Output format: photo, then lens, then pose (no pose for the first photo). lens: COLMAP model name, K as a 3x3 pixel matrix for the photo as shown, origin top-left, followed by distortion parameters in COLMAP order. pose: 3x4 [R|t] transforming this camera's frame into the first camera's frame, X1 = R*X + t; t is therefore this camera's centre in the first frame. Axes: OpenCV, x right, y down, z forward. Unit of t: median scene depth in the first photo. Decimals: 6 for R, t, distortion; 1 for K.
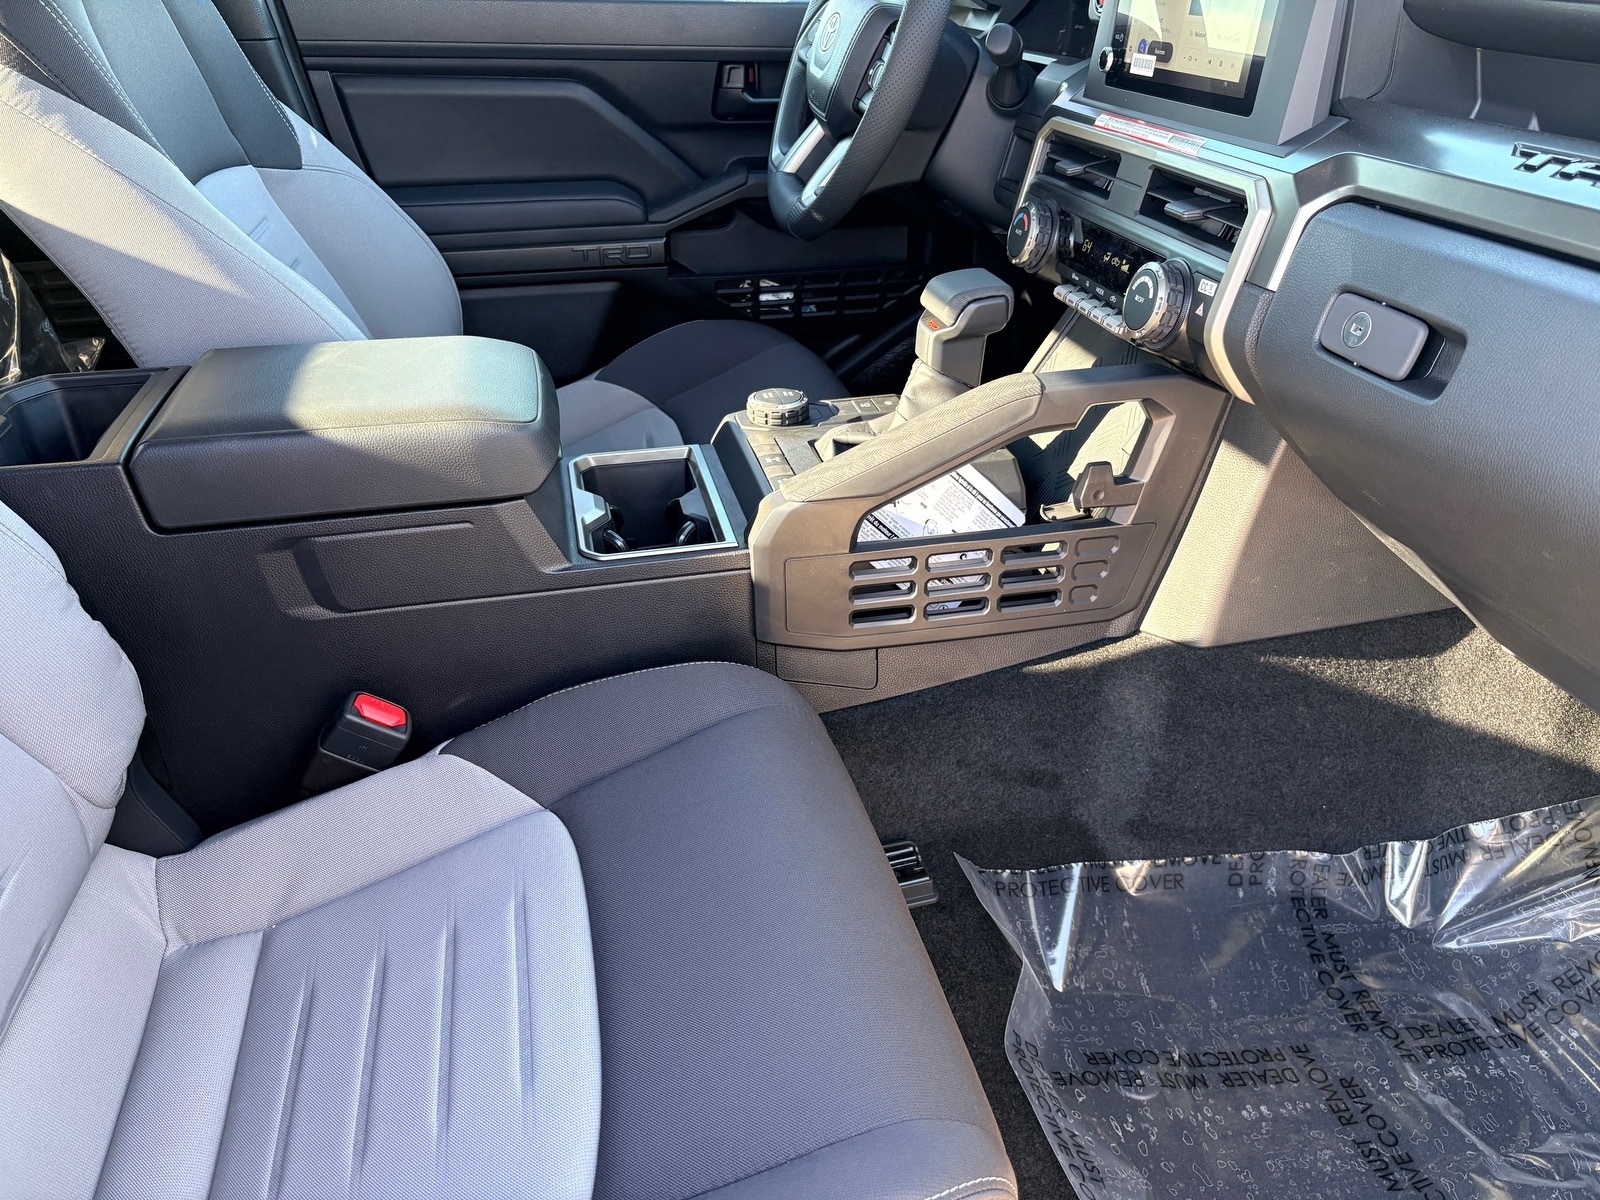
lens RADIAL K [[1202.6, 0, 814.5], [0, 1202.6, 615.4], [0, 0, 1]] dist [0.036768, -0.060435]
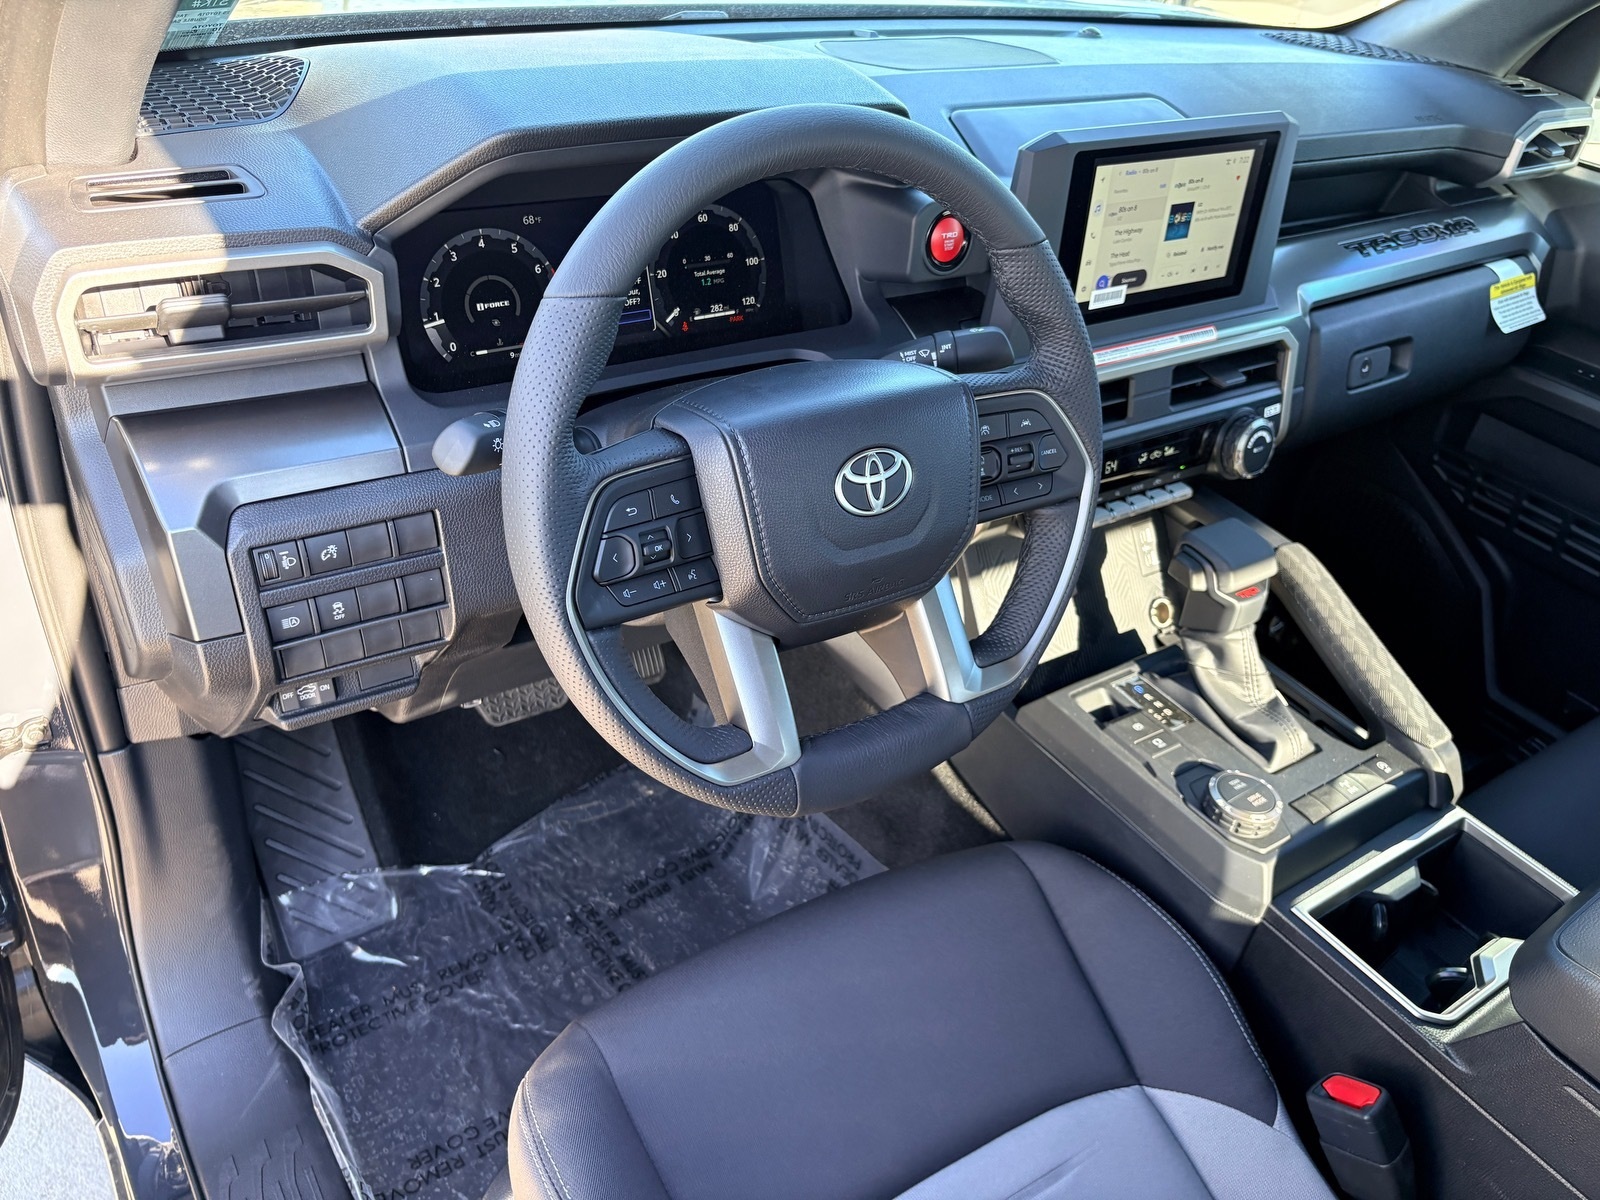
lens RADIAL K [[1202.6, 0, 800.7], [0, 1202.6, 612.2], [0, 0, 1]] dist [0.036768, -0.060435]
pose [[-0.368249, -0.566969, 0.736844, -0.509325], [0.360244, 0.643612, 0.675268, -1.041318], [-0.857098, 0.514111, -0.032763, 1.370524]]
